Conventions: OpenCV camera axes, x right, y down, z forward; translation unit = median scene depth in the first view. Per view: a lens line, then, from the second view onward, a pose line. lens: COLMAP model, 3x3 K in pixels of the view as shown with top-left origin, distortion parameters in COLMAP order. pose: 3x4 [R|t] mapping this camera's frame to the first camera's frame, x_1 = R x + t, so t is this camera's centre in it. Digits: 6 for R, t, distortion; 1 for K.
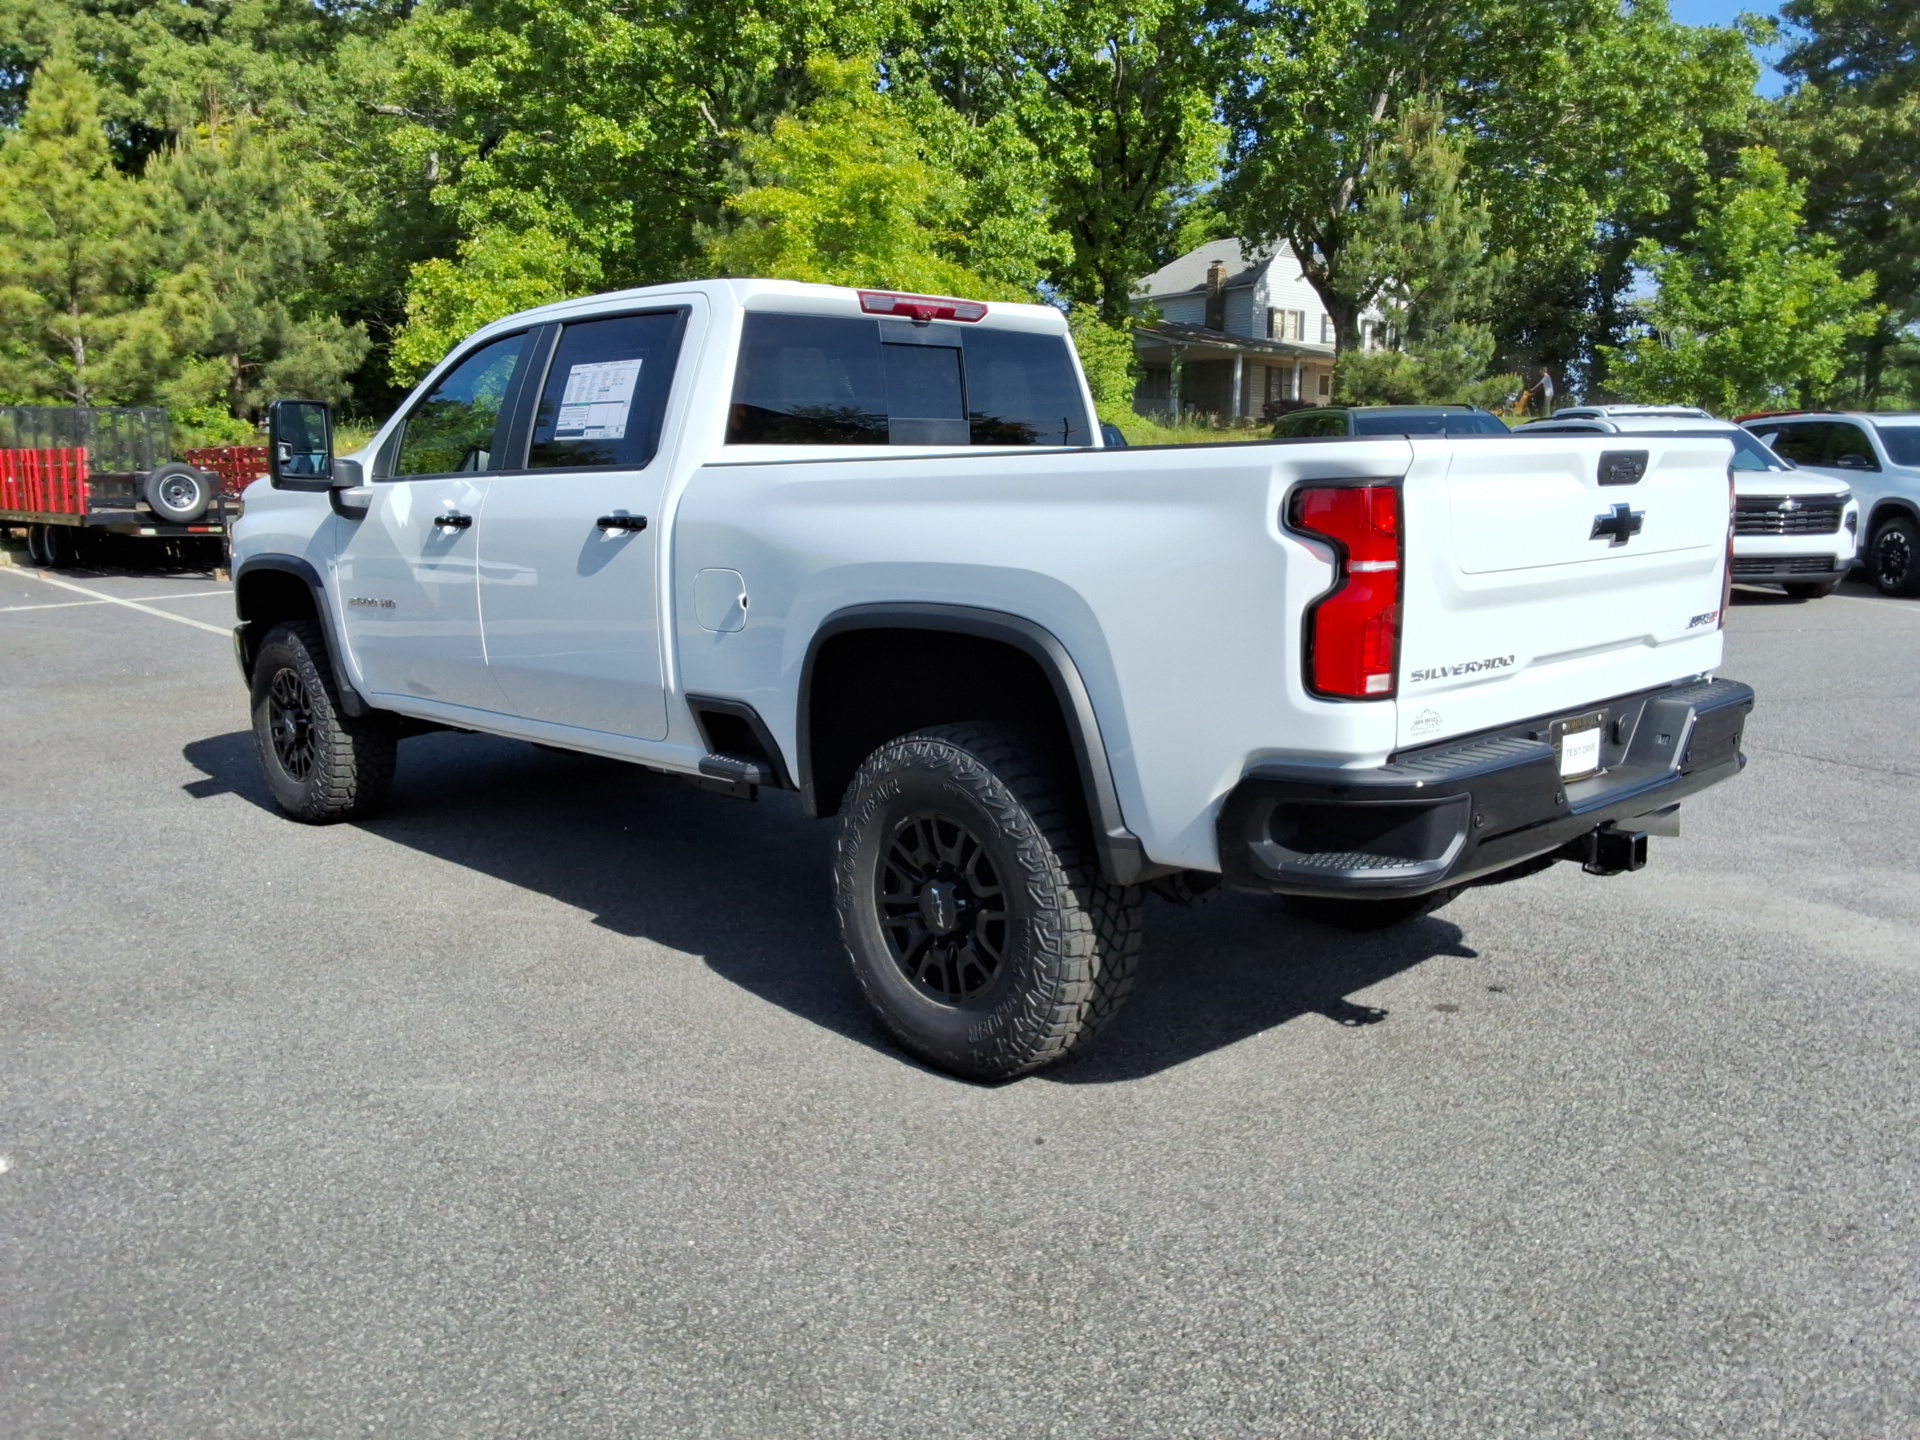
lens RADIAL K [[1549.2, 0, 963.9], [0, 1549.2, 720.1], [0, 0, 1]] dist [0.105884, -0.157603]
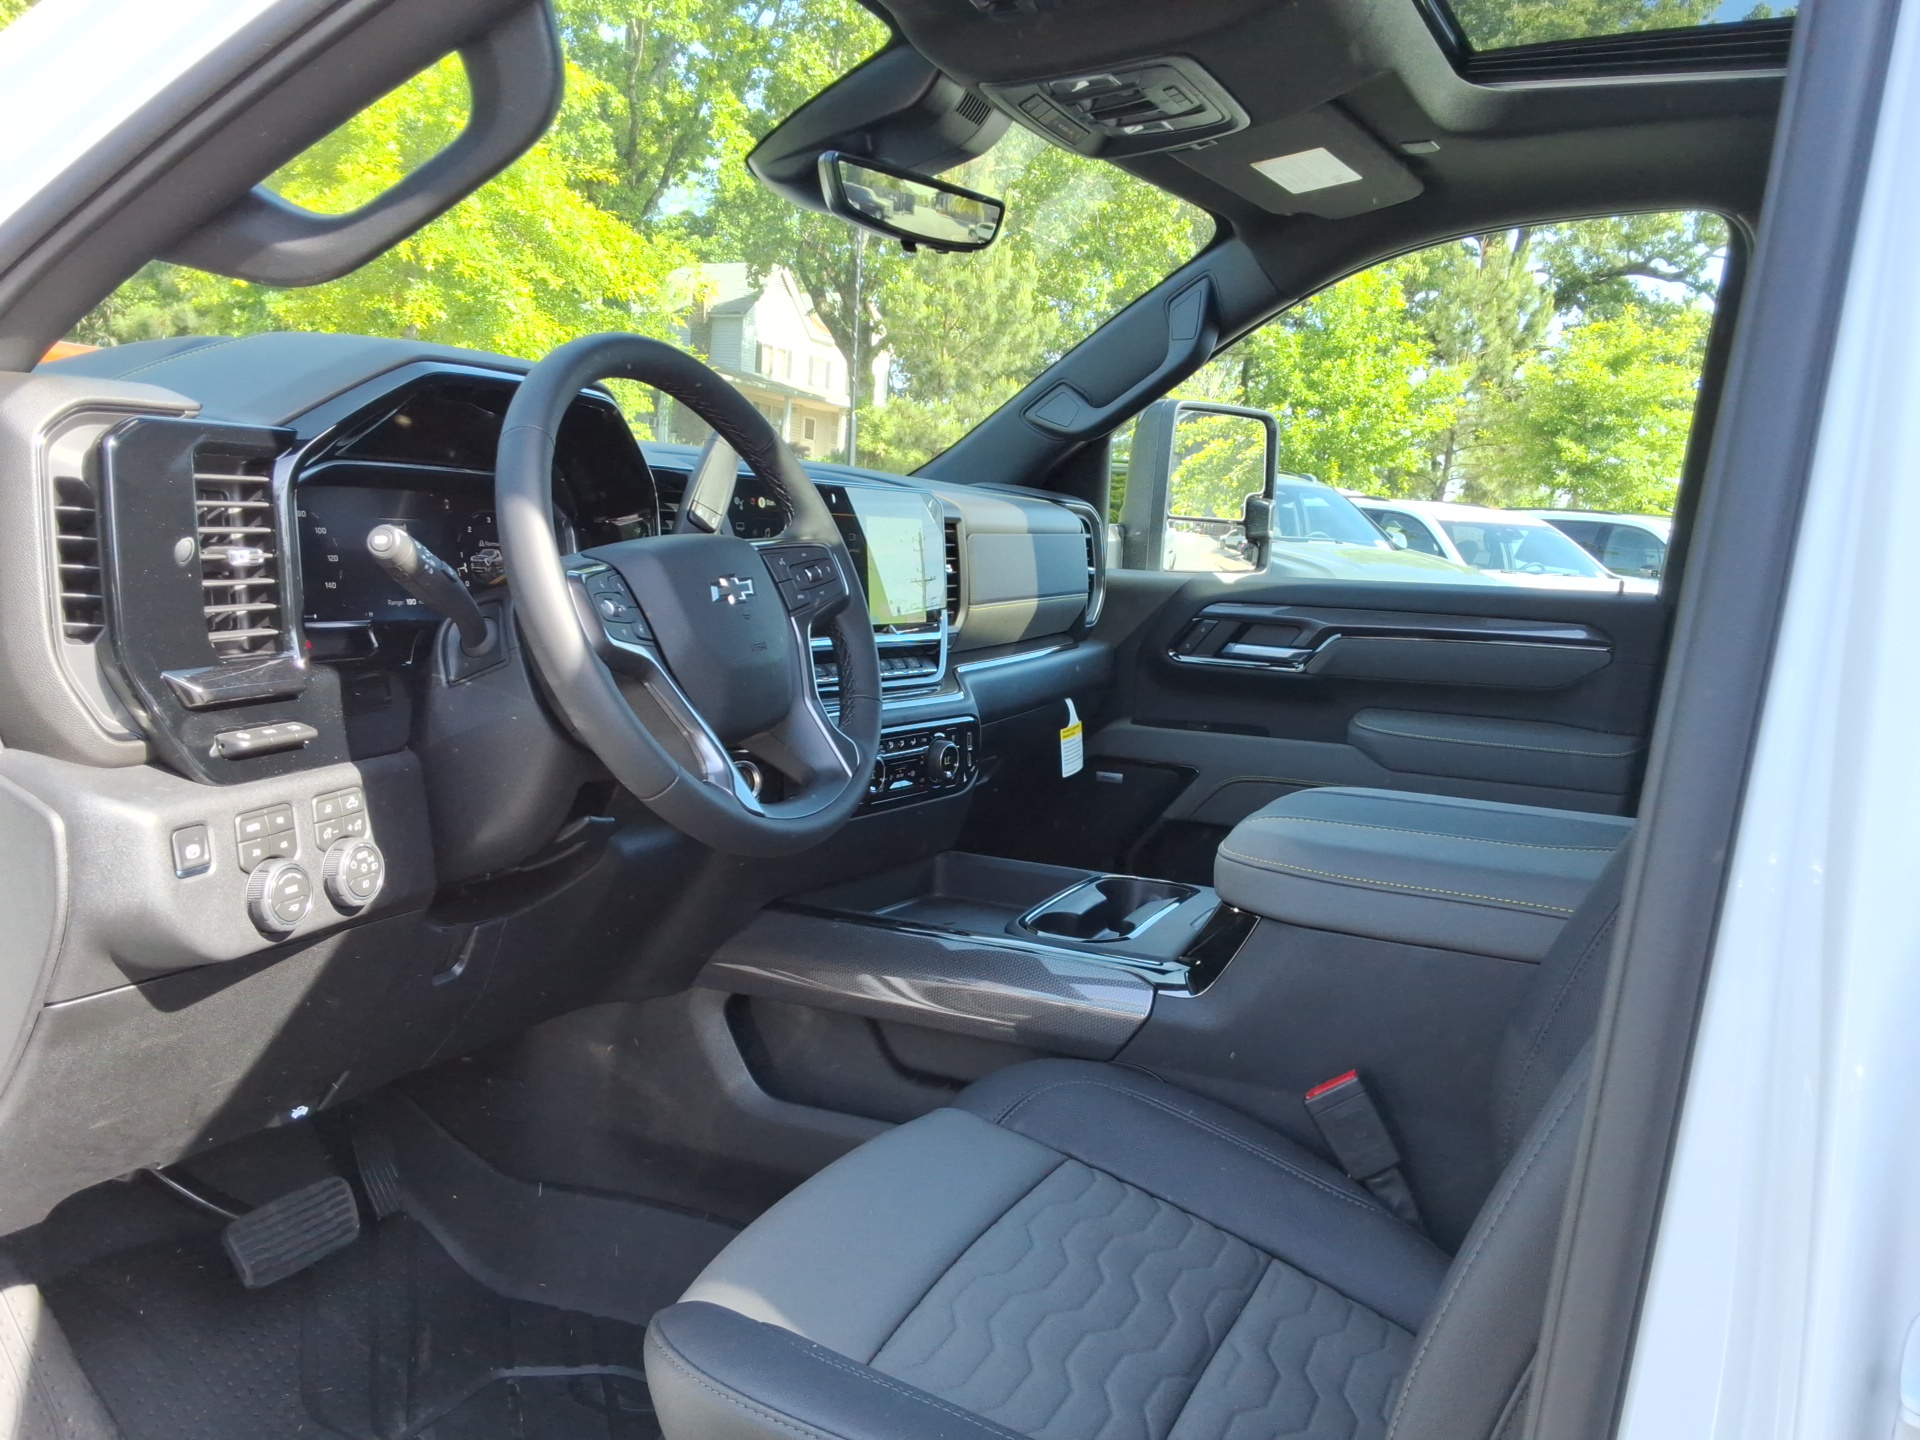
lens RADIAL K [[1532.6, 0, 955.8], [0, 1532.6, 670.7], [0, 0, 1]] dist [0.297291, -0.490623]
pose [[0.931186, 0.032657, 0.363078, -0.058858], [-0.013936, 0.998440, -0.054063, -0.025069], [-0.364278, 0.045283, 0.930189, 0.146054]]
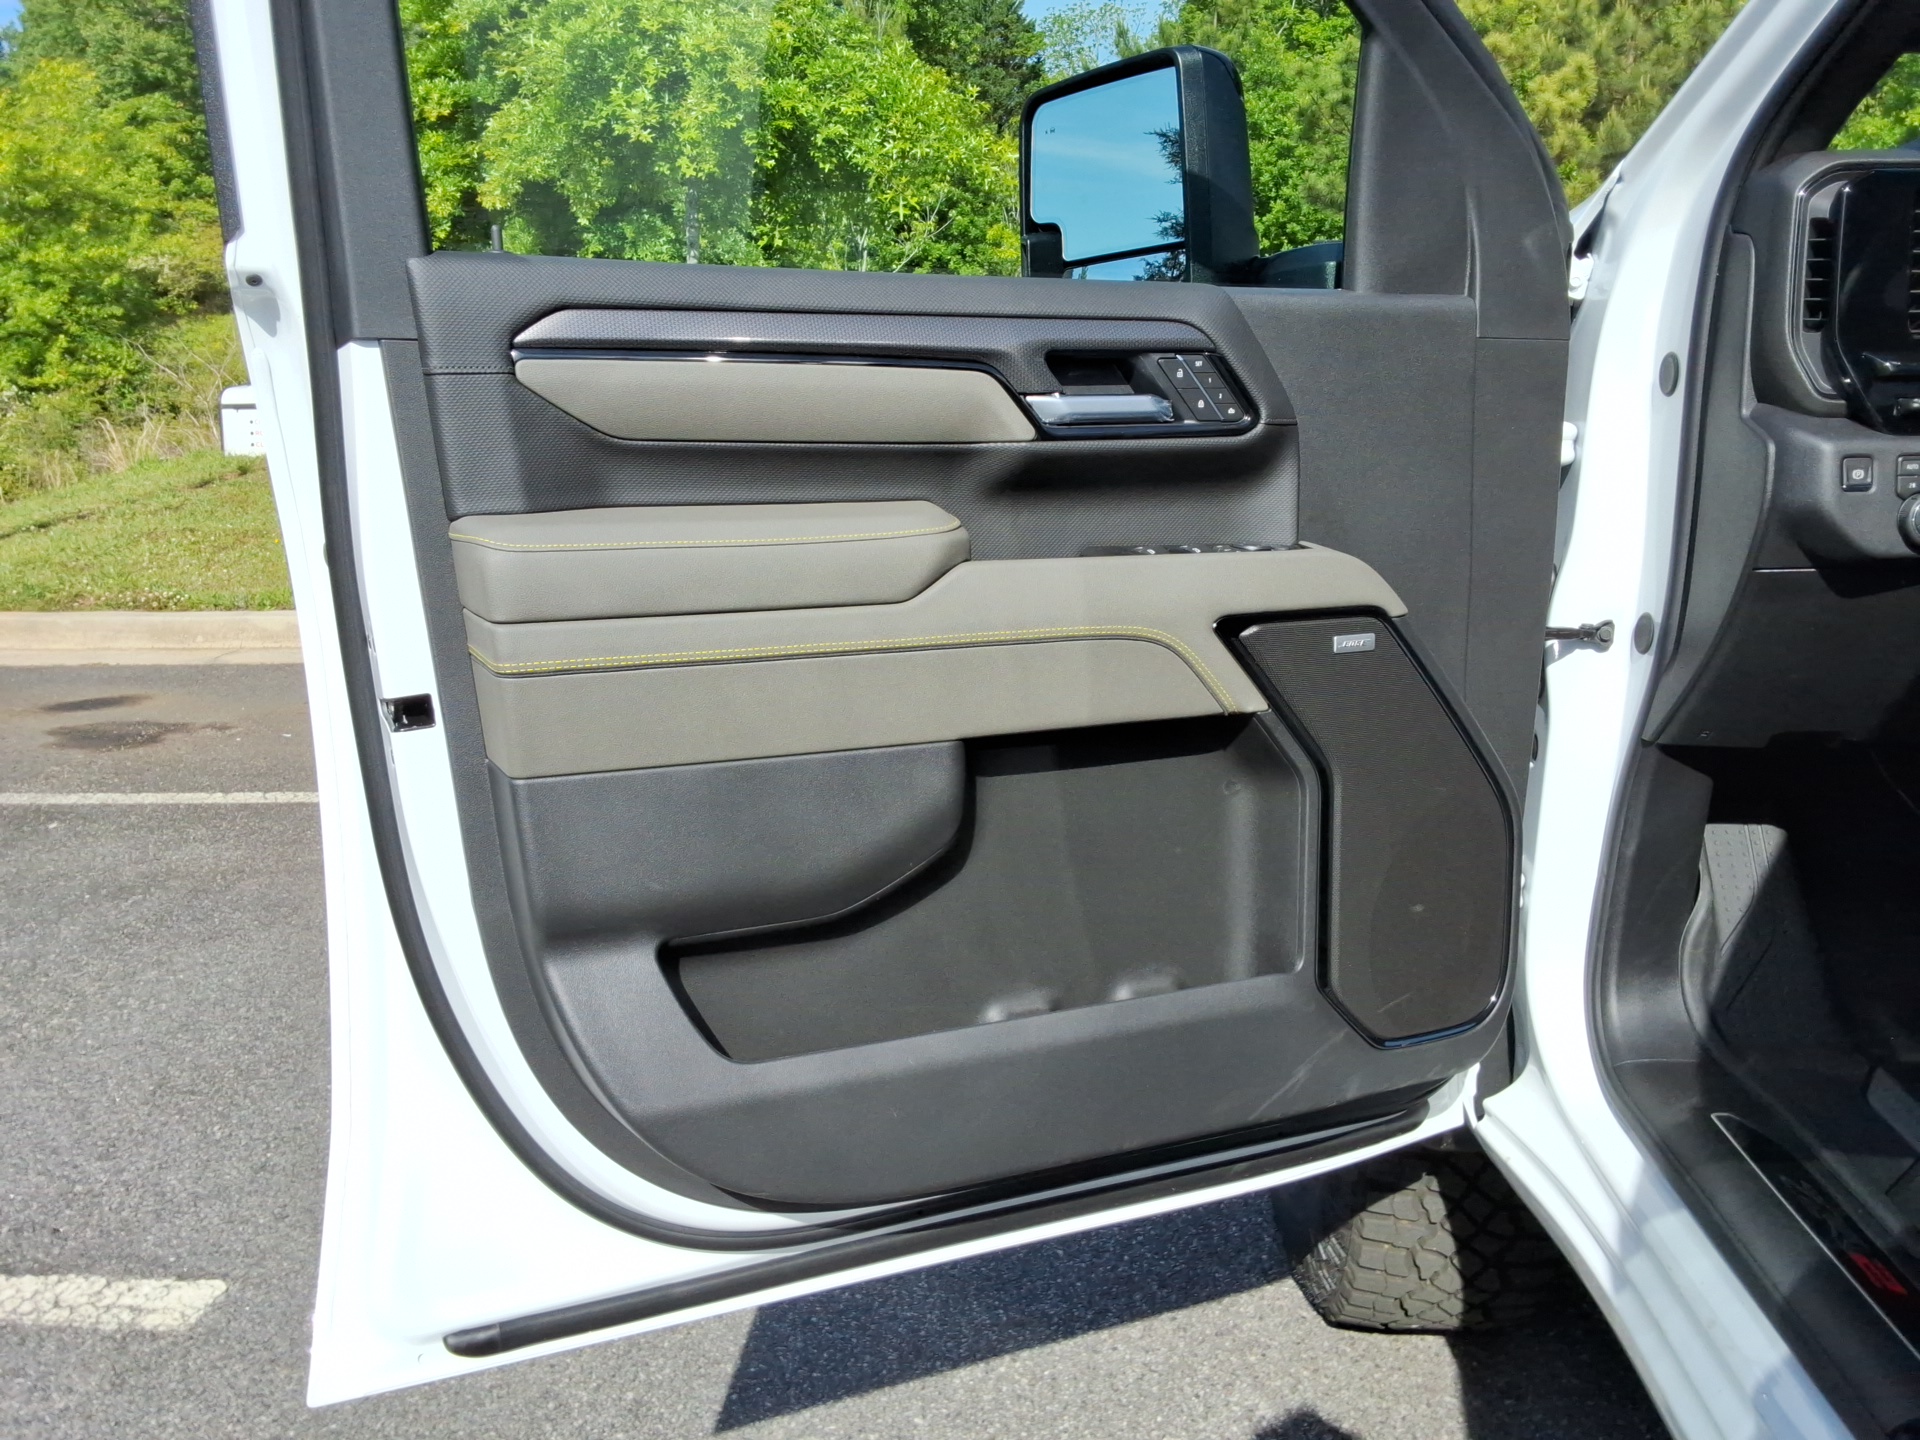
lens RADIAL K [[1565.2, 0, 970.3], [0, 1565.2, 699.1], [0, 0, 1]] dist [0.001307, -0.007109]
pose [[0.685271, 0.176161, -0.706662, -0.046473], [-0.116095, 0.984321, 0.132796, -0.019861], [0.718975, -0.008961, 0.694978, 0.132501]]
